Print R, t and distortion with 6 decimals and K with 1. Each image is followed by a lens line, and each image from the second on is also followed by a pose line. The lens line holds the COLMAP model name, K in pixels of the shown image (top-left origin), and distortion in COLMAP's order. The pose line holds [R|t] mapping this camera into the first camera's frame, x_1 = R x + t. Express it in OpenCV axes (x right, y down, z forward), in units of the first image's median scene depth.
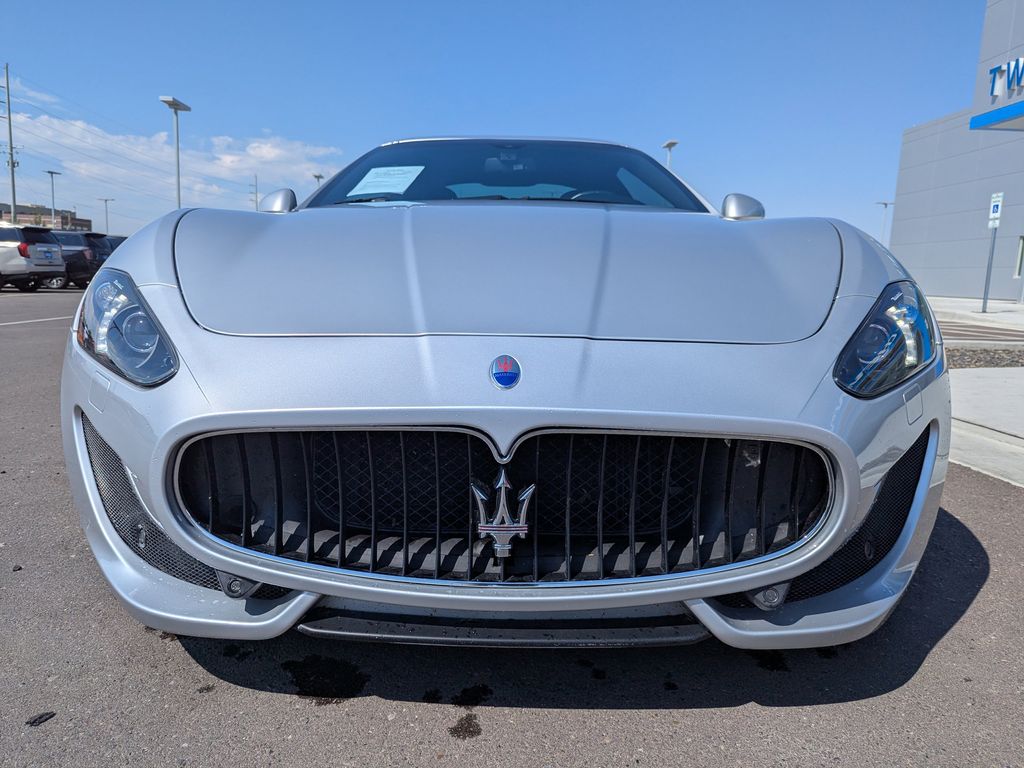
lens RADIAL K [[722.0, 0, 511.5], [0, 722.0, 387.9], [0, 0, 1]] dist [0.035971, -0.032697]
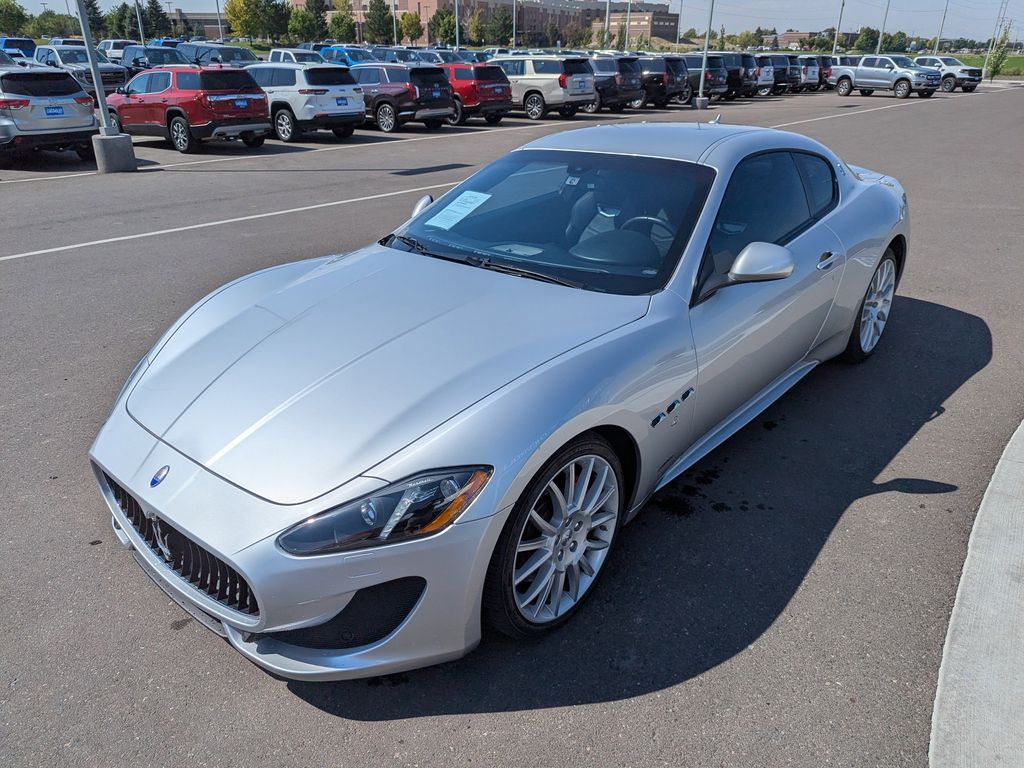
lens RADIAL K [[722.0, 0, 512.4], [0, 722.0, 383.3], [0, 0, 1]] dist [0.035971, -0.032697]
pose [[0.752851, 0.244304, -0.611171, 1.655816], [-0.081932, 0.956125, 0.281268, -0.811625], [0.653071, -0.161678, 0.739836, 0.182086]]
